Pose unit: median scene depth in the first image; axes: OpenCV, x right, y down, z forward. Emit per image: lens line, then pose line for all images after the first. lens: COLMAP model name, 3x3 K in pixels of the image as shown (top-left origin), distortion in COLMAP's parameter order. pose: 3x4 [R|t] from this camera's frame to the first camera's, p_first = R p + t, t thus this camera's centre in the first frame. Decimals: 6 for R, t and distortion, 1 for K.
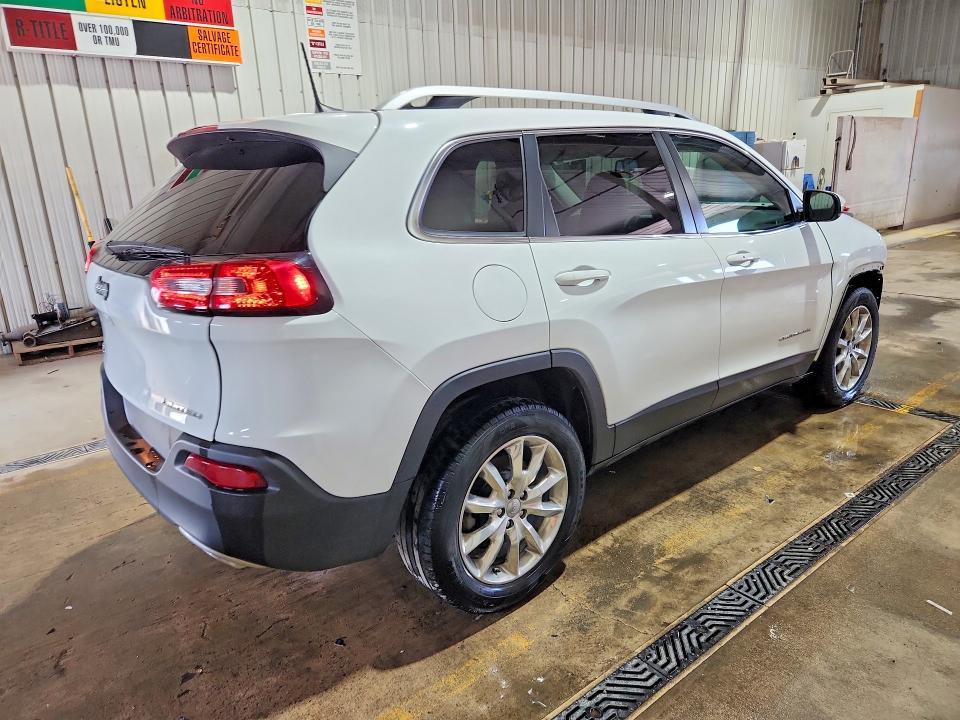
lens RADIAL K [[669.6, 0, 466.4], [0, 669.6, 362.2], [0, 0, 1]] dist [0.024644, -0.003846]
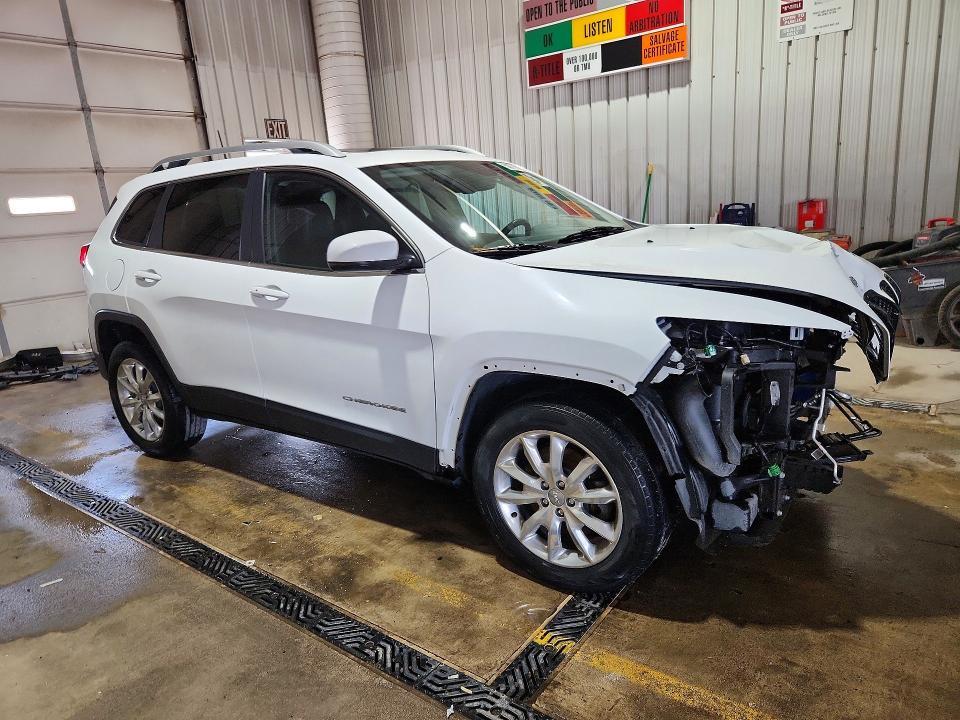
lens RADIAL K [[669.6, 0, 466.4], [0, 669.6, 362.2], [0, 0, 1]] dist [0.024644, -0.003846]
pose [[0.215095, 0.261808, -0.940846, 0.769242], [-0.200219, 0.954754, 0.219904, -0.177885], [0.955848, 0.141075, 0.257782, 0.541318]]
